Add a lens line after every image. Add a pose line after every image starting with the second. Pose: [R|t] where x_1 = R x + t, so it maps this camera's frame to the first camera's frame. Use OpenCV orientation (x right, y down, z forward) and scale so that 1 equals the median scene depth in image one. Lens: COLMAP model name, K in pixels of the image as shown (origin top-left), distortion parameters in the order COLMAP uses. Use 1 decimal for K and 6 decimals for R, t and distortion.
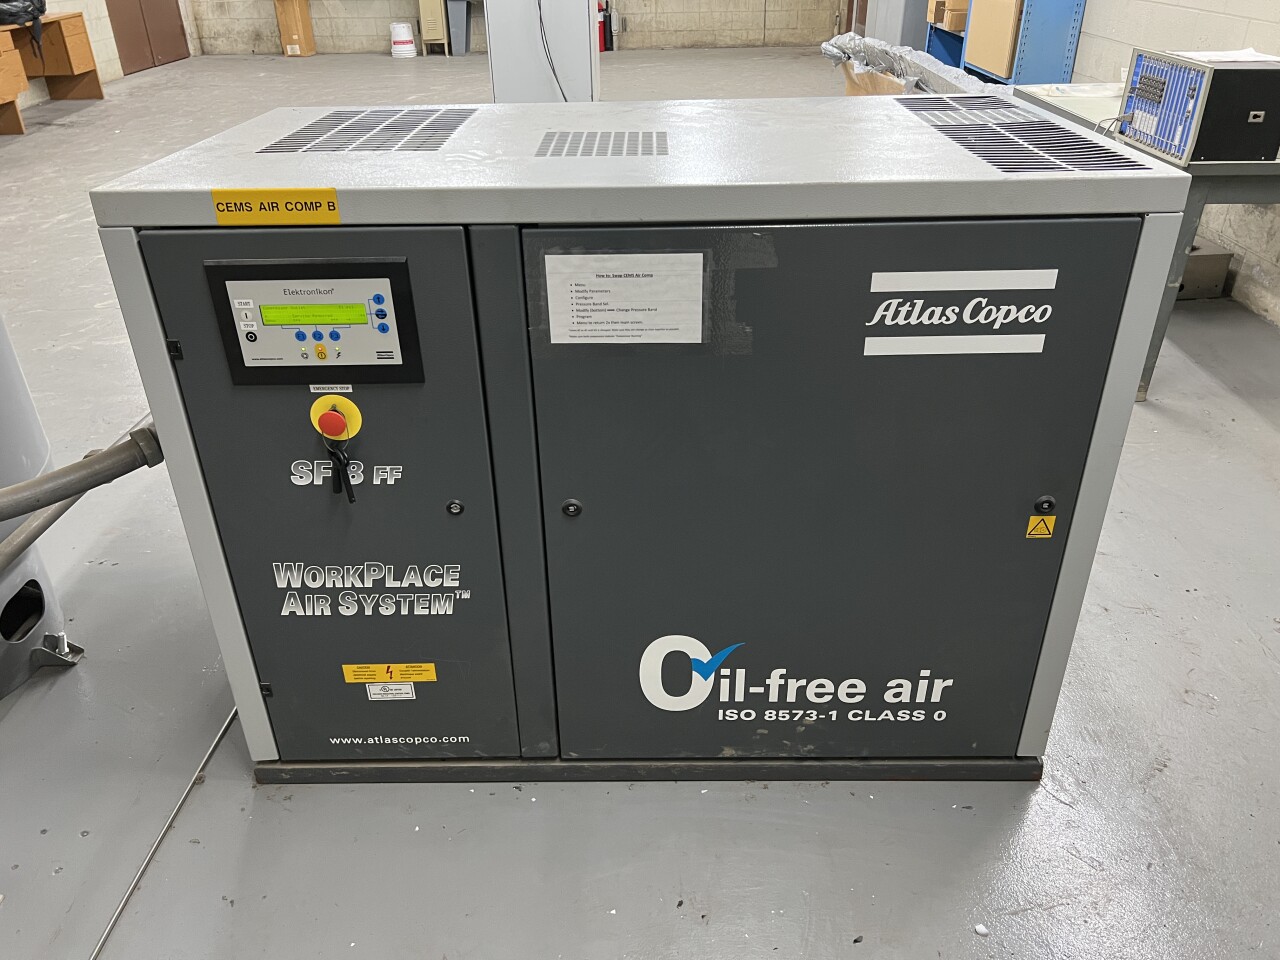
lens RADIAL K [[966.1, 0, 643.0], [0, 966.1, 472.4], [0, 0, 1]] dist [0.051395, -0.066913]
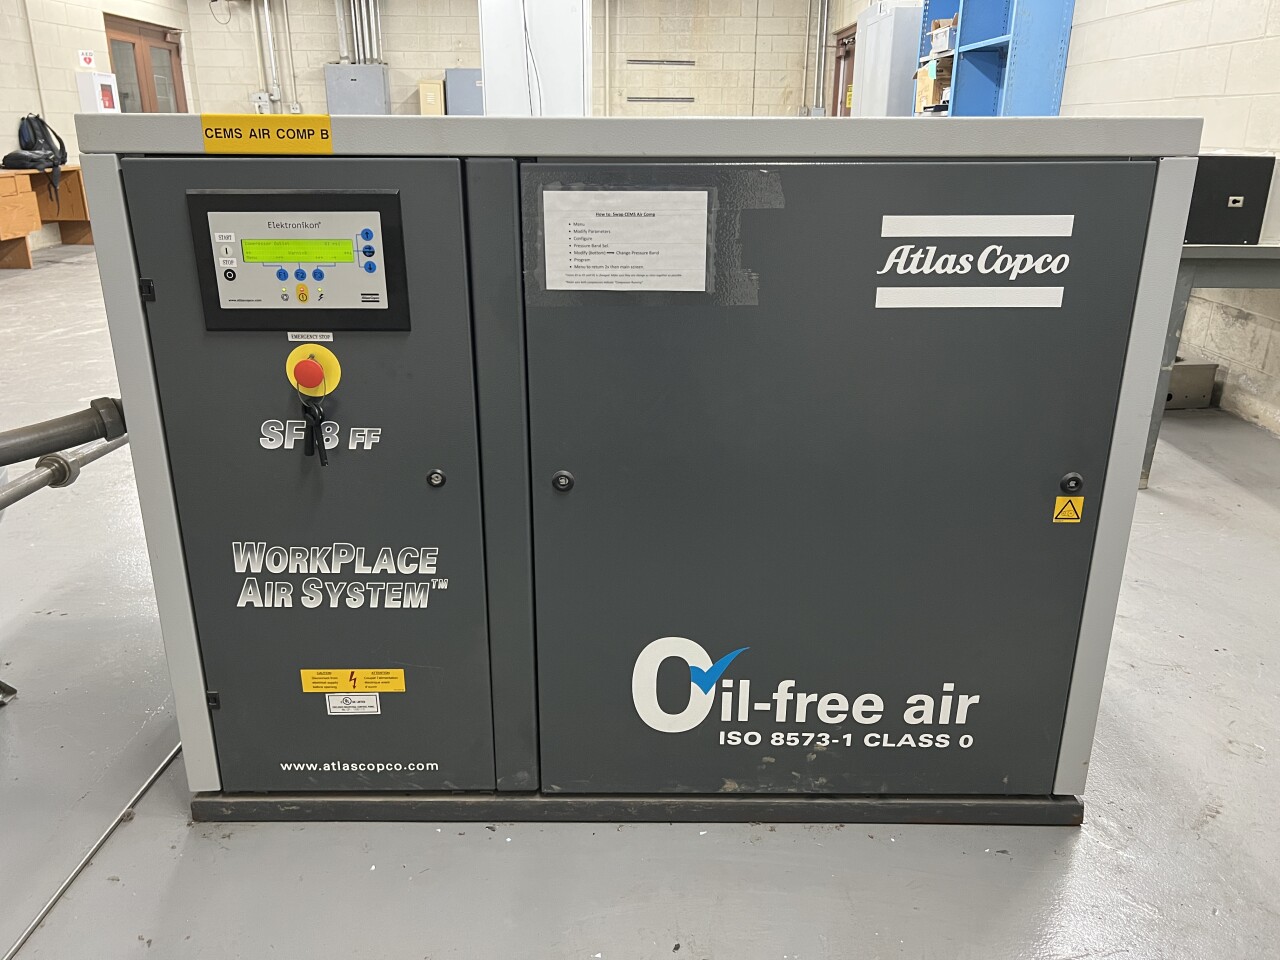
lens RADIAL K [[966.1, 0, 643.1], [0, 966.1, 470.3], [0, 0, 1]] dist [0.051395, -0.066913]
pose [[0.999789, 0.015319, 0.013691, -0.010461], [-0.012584, 0.983347, -0.181304, 0.206906], [-0.016241, 0.181093, 0.983332, 0.093878]]
